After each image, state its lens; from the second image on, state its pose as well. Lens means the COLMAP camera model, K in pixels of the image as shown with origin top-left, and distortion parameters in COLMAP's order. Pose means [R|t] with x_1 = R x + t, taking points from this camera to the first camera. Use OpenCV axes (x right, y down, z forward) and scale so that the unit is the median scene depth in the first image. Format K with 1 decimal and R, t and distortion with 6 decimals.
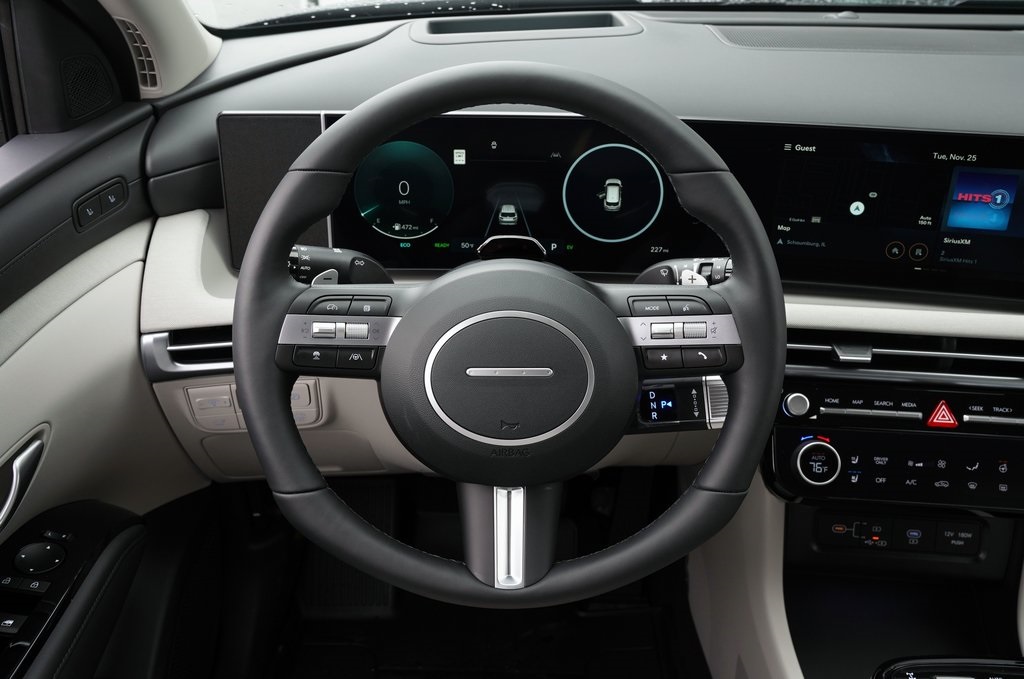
lens RADIAL K [[920.4, 0, 512.0], [0, 920.4, 339.5], [0, 0, 1]] dist [-0.066957, 0.141010]
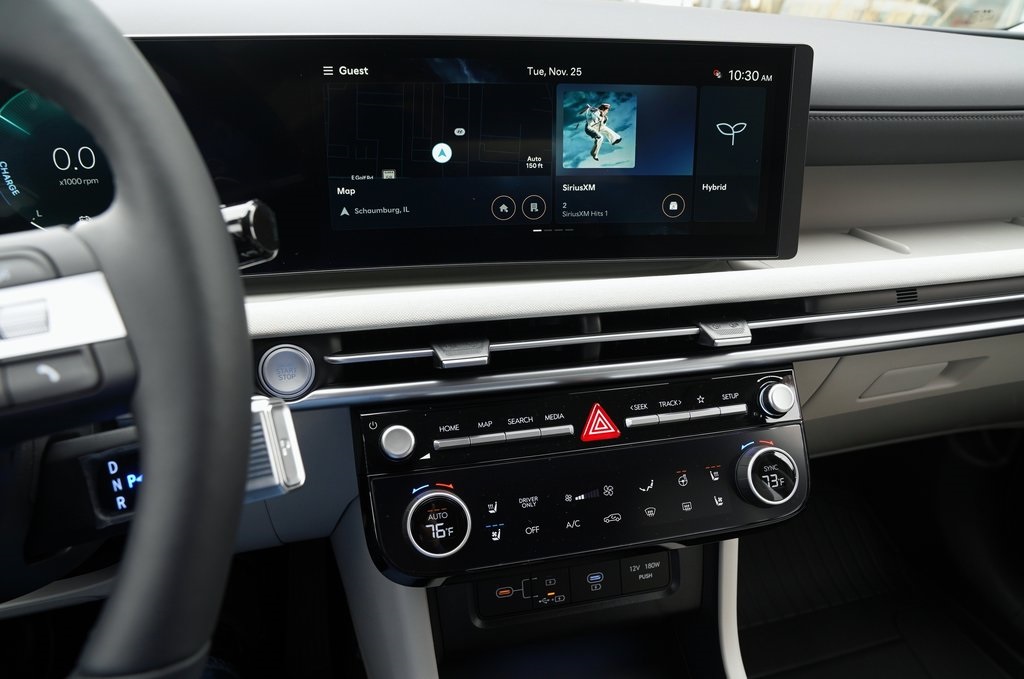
lens RADIAL K [[710.9, 0, 512.0], [0, 710.9, 339.5], [0, 0, 1]] dist [-0.148022, 0.122752]
pose [[0.948571, -0.125481, 0.290634, 0.252570], [0.150672, 0.986386, -0.065891, 0.043898], [-0.278409, 0.106293, 0.954563, 0.478930]]
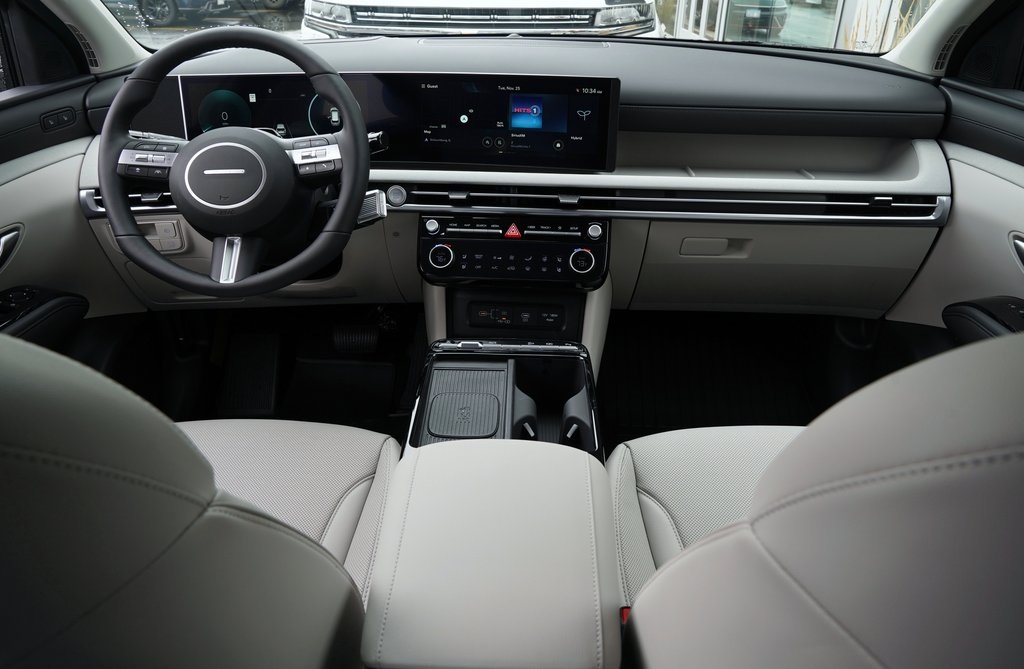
lens RADIAL K [[717.5, 0, 512.0], [0, 717.5, 334.5], [0, 0, 1]] dist [-0.151335, 0.128869]
pose [[0.999975, -0.005503, -0.004355, 0.477697], [0.005314, 0.999091, -0.042298, 0.346904], [0.004584, 0.042274, 0.999096, -0.392886]]
